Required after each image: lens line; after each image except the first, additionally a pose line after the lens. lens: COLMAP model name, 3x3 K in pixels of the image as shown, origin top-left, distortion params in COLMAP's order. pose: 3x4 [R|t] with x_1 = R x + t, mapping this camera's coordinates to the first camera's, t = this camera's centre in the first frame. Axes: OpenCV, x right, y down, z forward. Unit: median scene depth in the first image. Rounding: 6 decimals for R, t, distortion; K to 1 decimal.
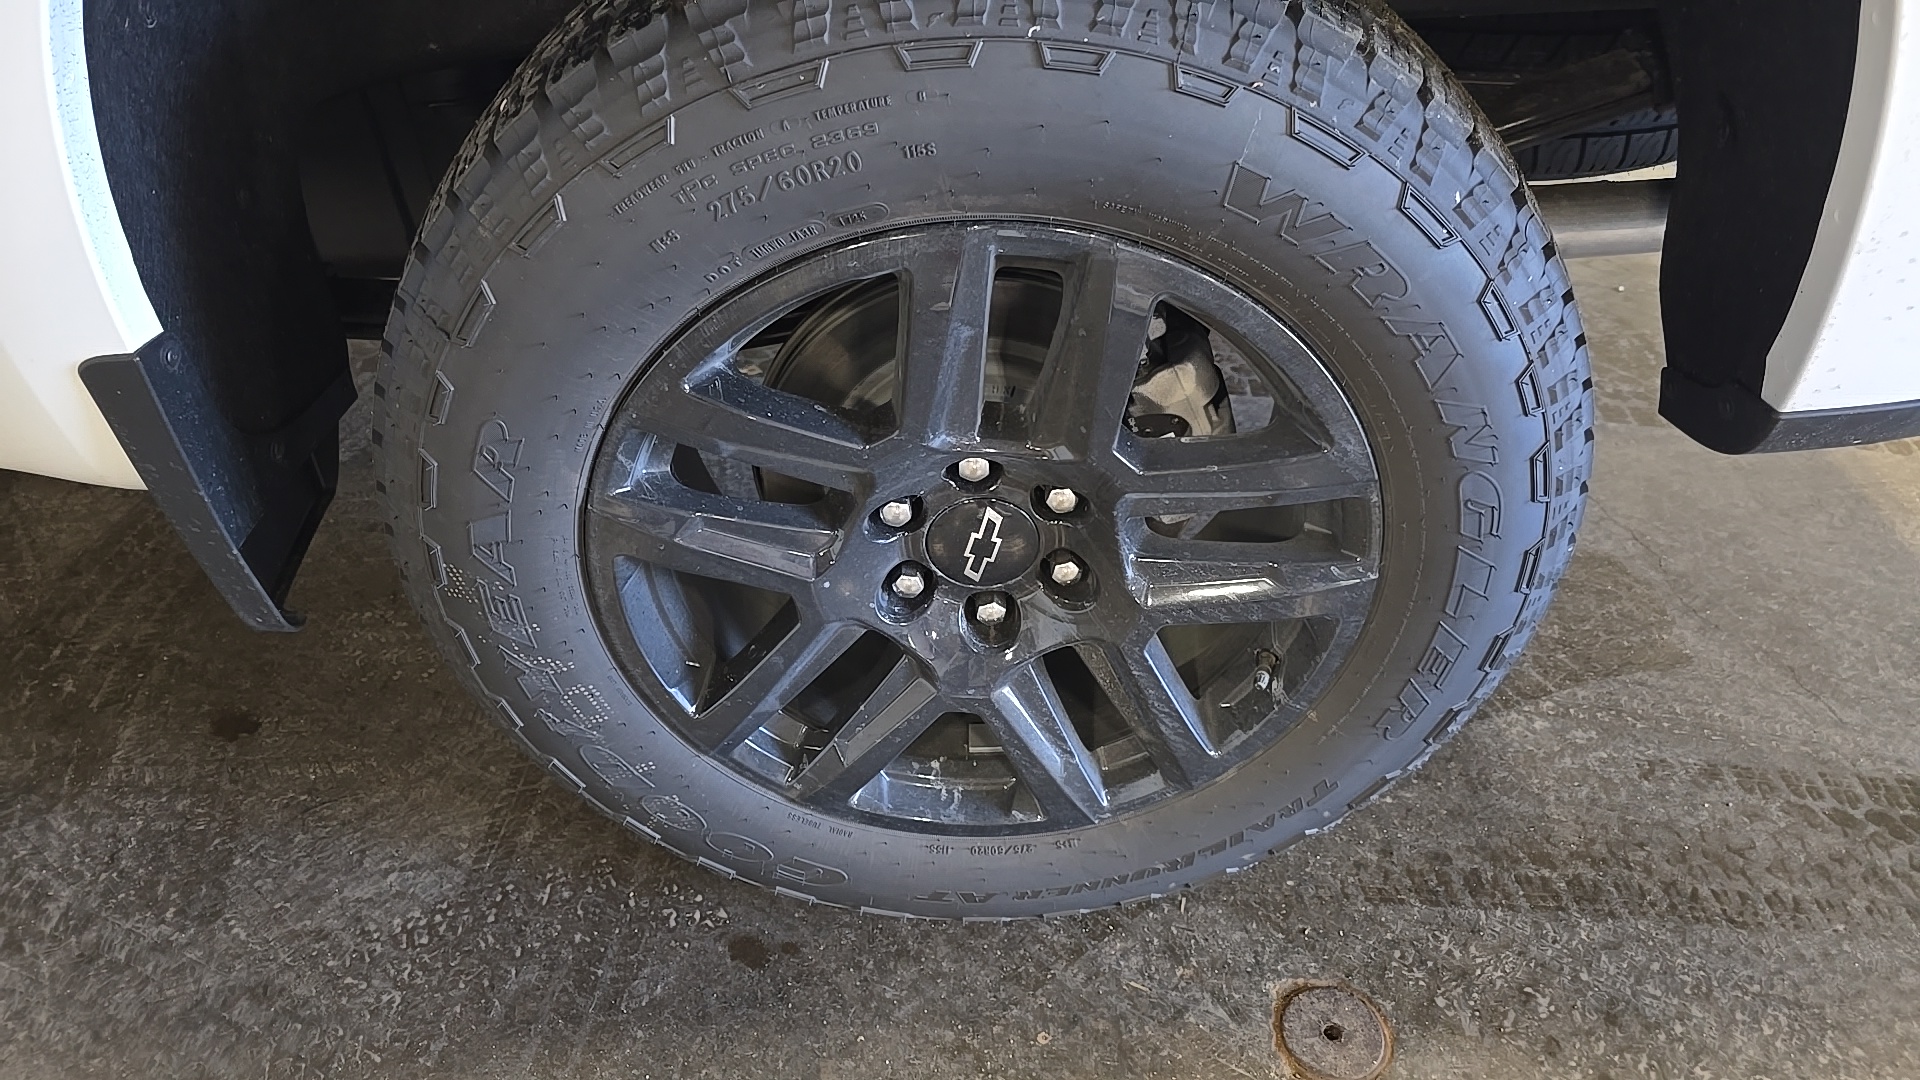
lens RADIAL K [[1282.6, 0, 961.0], [0, 1282.6, 537.1], [0, 0, 1]] dist [0.053110, -0.052331]
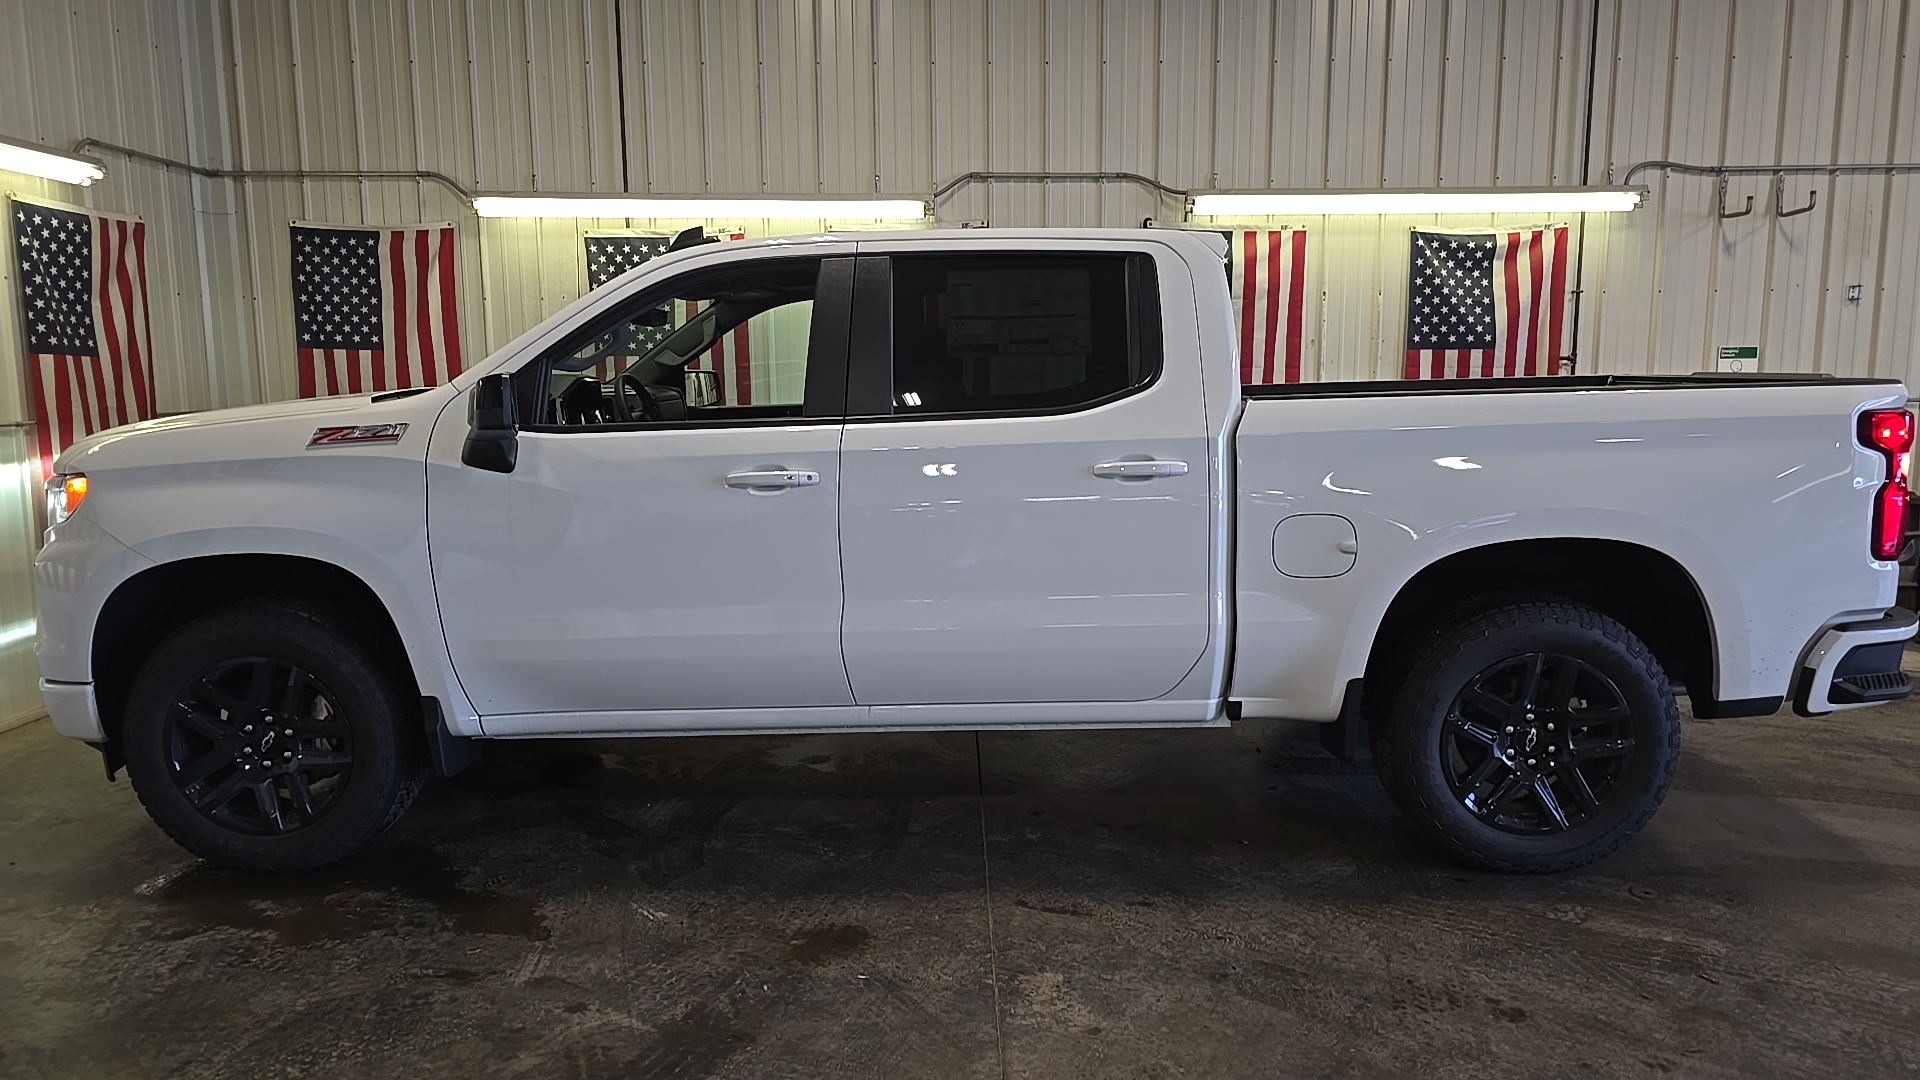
lens RADIAL K [[1282.6, 0, 961.0], [0, 1282.6, 537.1], [0, 0, 1]] dist [0.053110, -0.052331]
pose [[0.999248, 0.010326, -0.037379, -1.593397], [-0.027758, 0.863551, -0.503497, 1.521772], [0.027080, 0.504156, 0.863188, -2.818348]]
